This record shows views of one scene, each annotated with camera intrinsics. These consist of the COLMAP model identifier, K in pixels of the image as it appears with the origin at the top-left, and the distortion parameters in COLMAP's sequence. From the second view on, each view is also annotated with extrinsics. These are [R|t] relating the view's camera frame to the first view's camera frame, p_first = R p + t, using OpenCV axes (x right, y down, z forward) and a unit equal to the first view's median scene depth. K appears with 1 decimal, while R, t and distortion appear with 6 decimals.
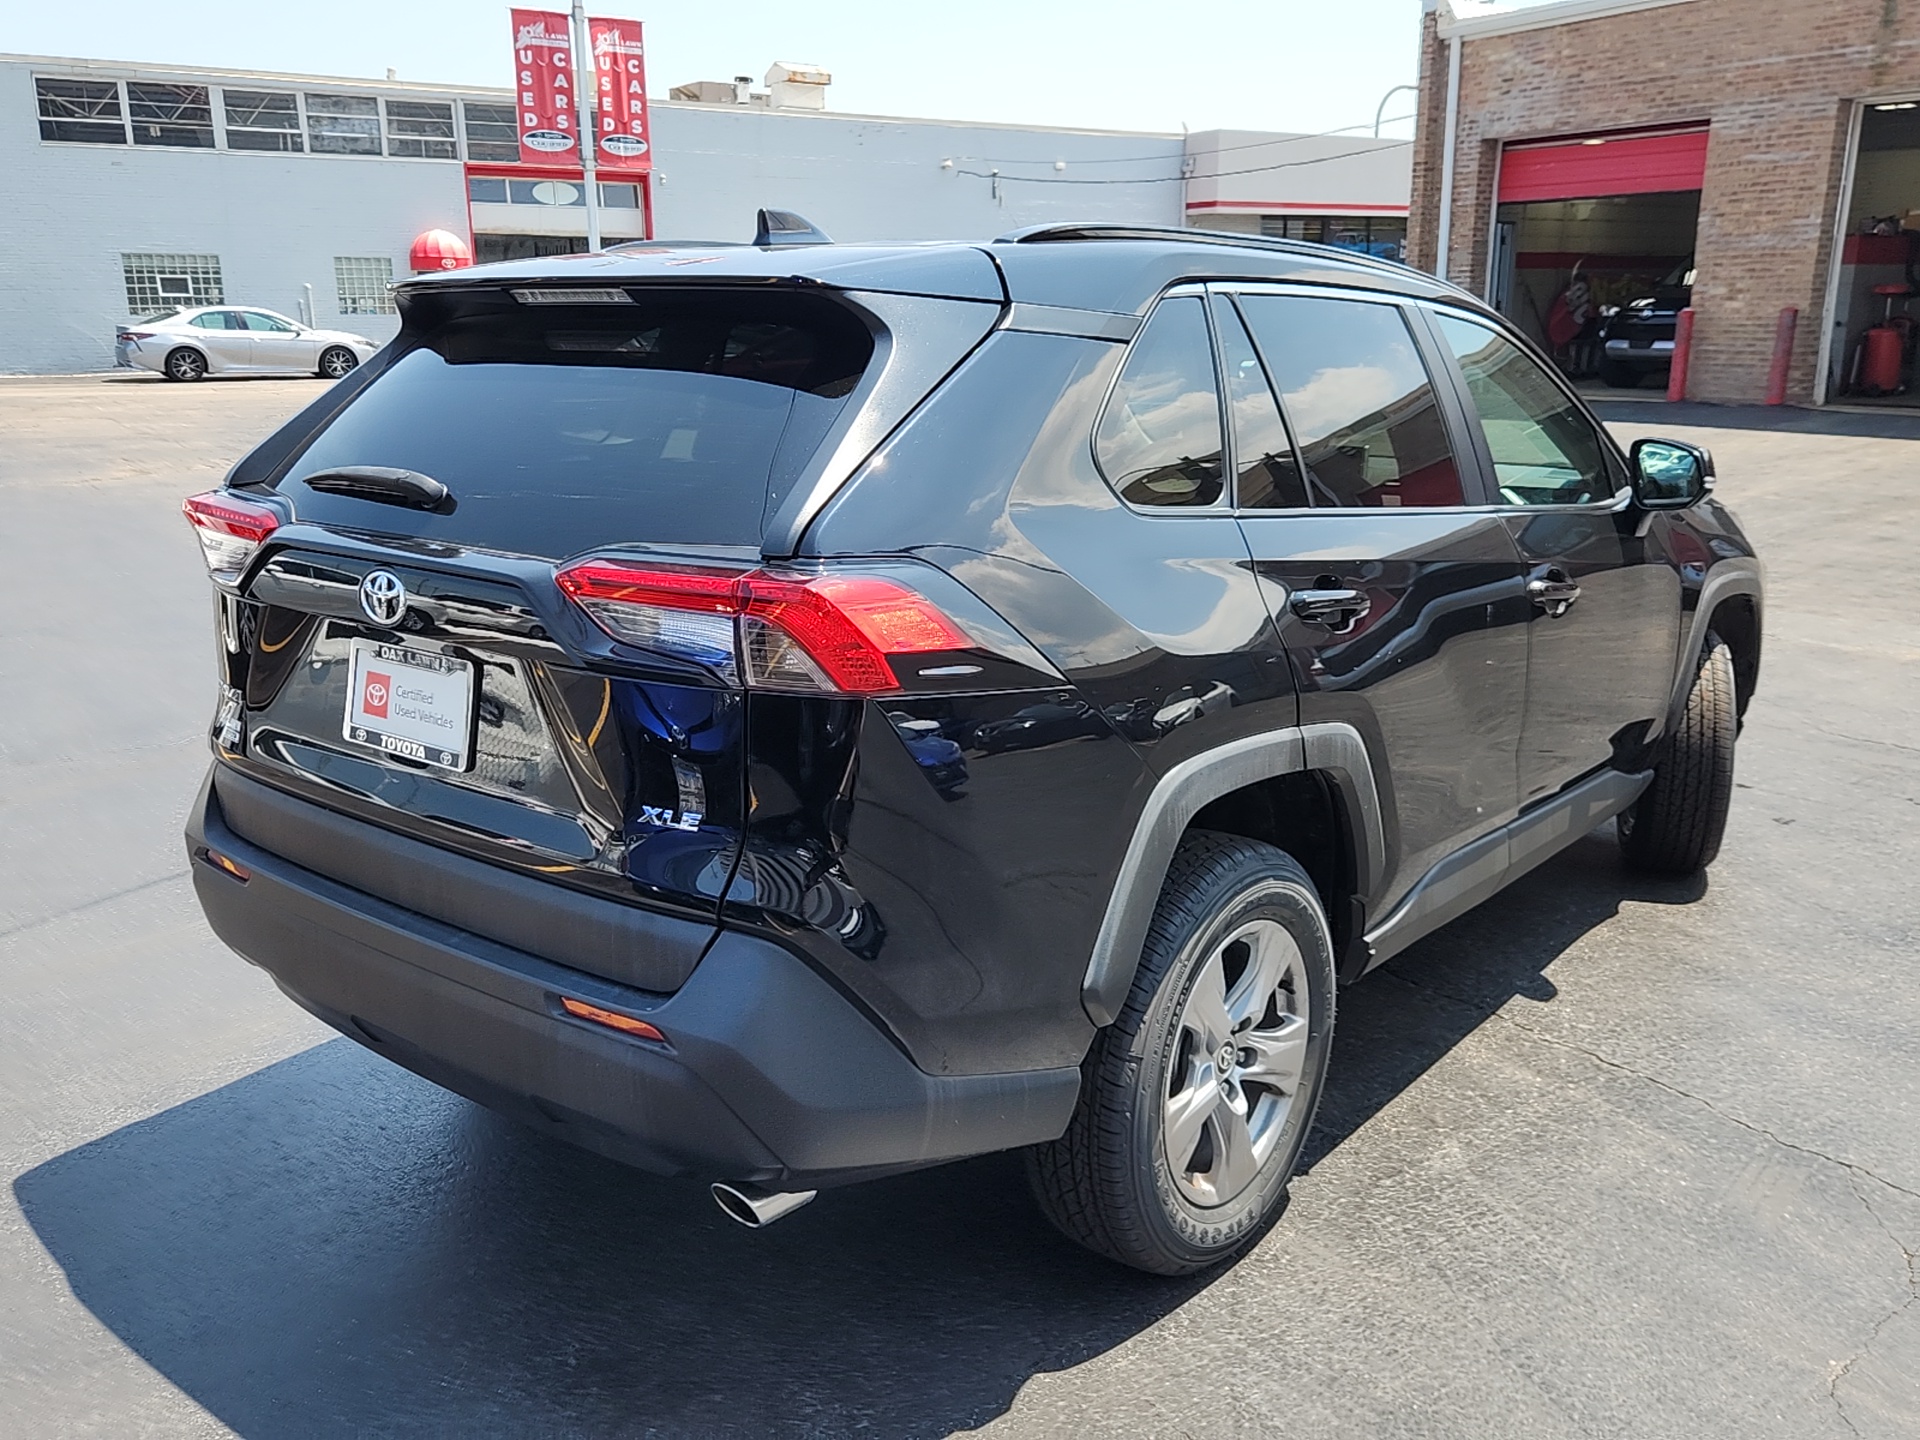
lens RADIAL K [[1606.2, 0, 962.0], [0, 1606.2, 726.7], [0, 0, 1]] dist [0.036378, -0.049209]
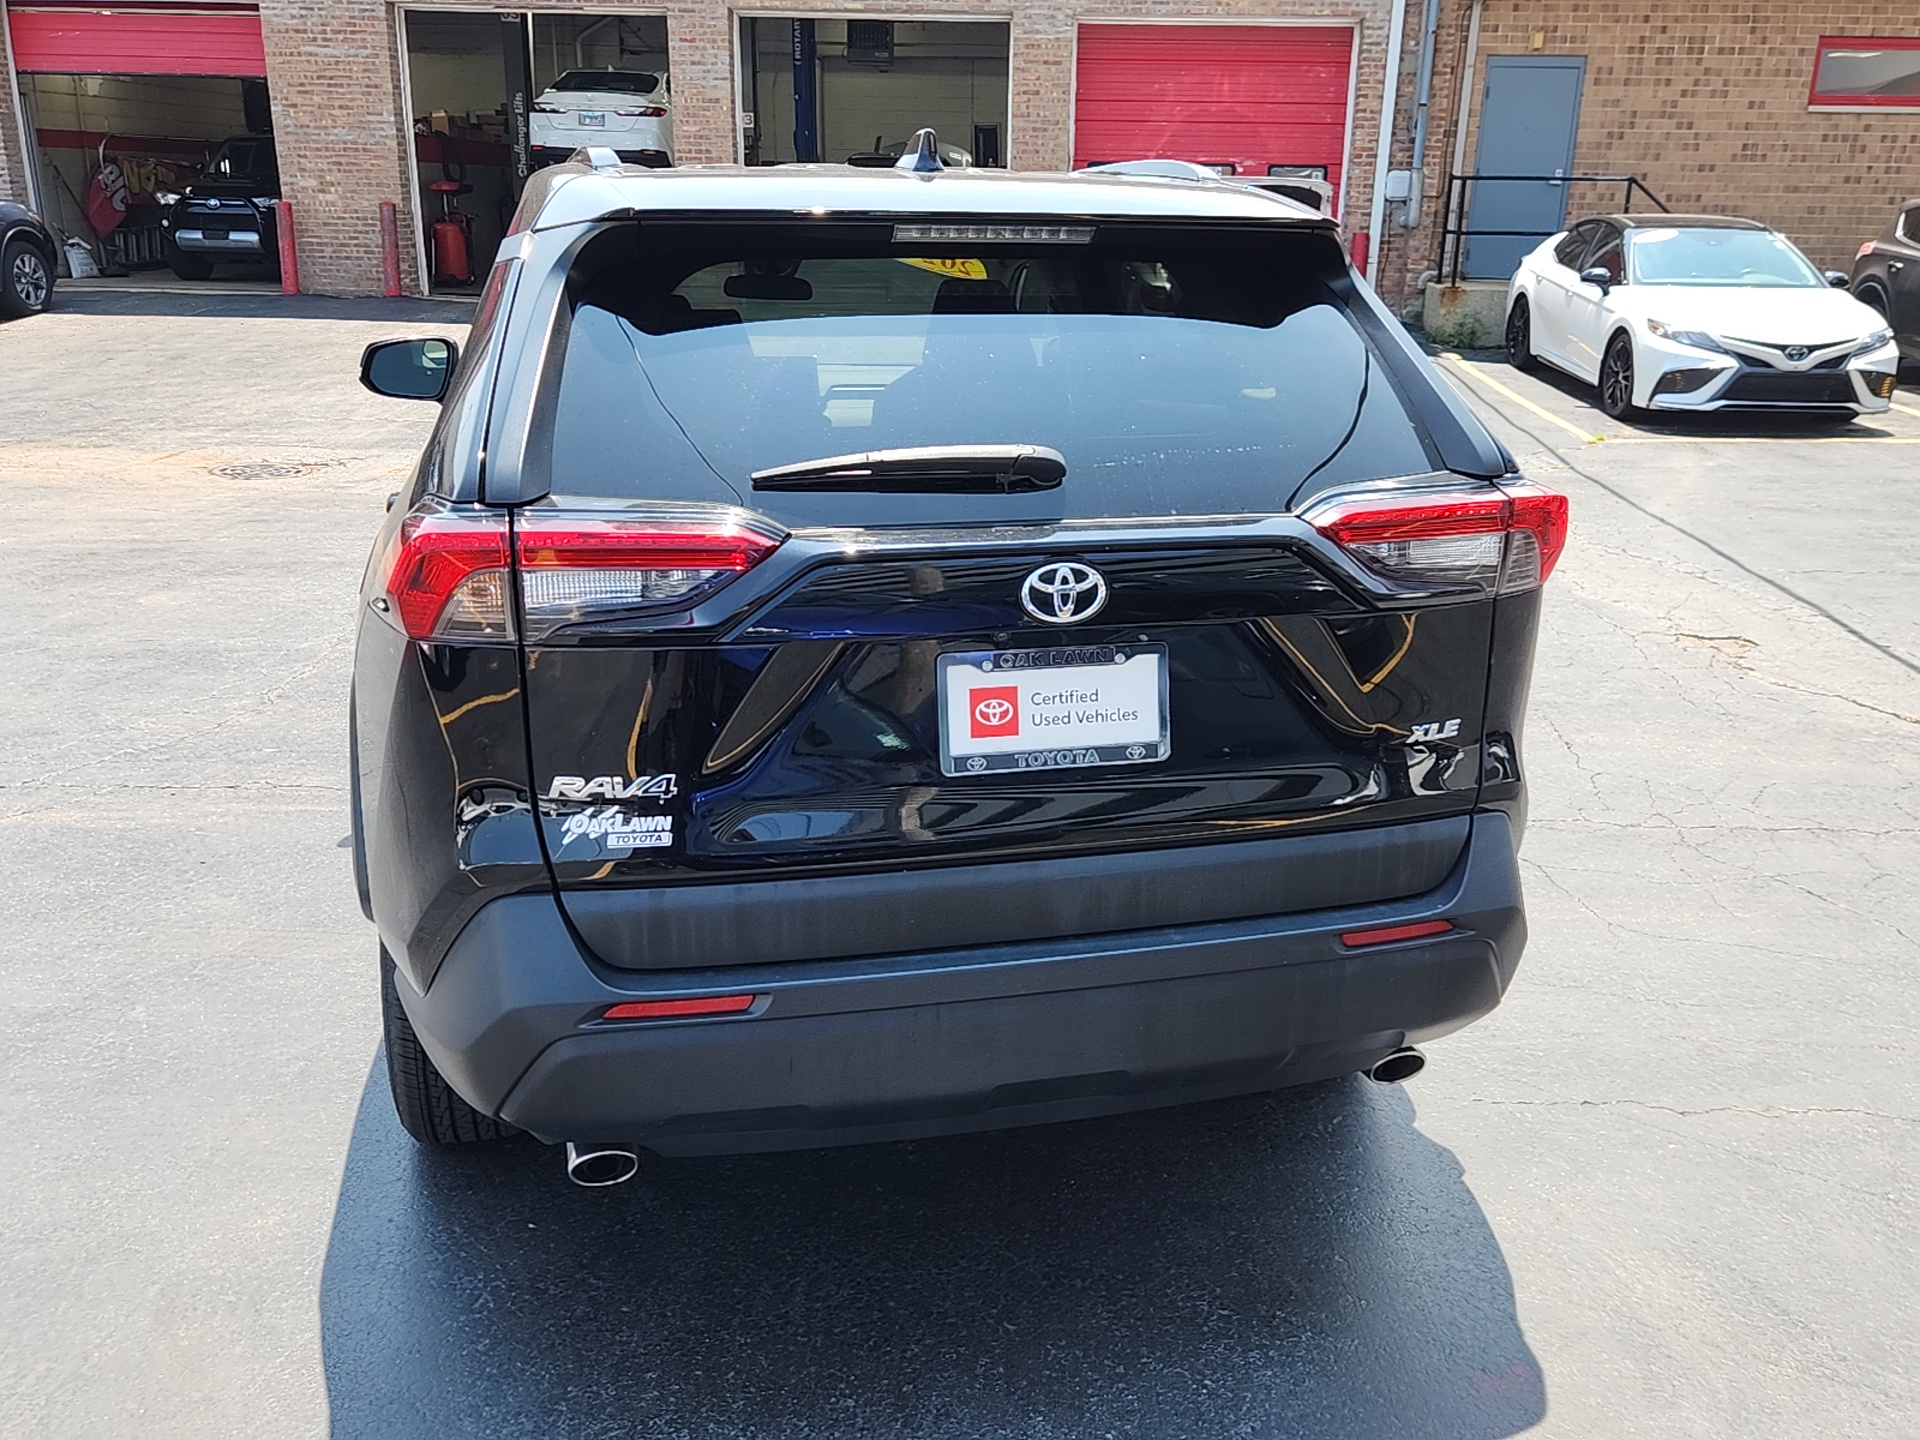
lens RADIAL K [[1606.2, 0, 962.0], [0, 1606.2, 726.7], [0, 0, 1]] dist [0.036378, -0.049209]
pose [[0.582229, -0.230533, 0.779656, -0.159180], [0.177419, 0.971872, 0.154876, -0.022523], [-0.793431, 0.048153, 0.606753, 0.076865]]
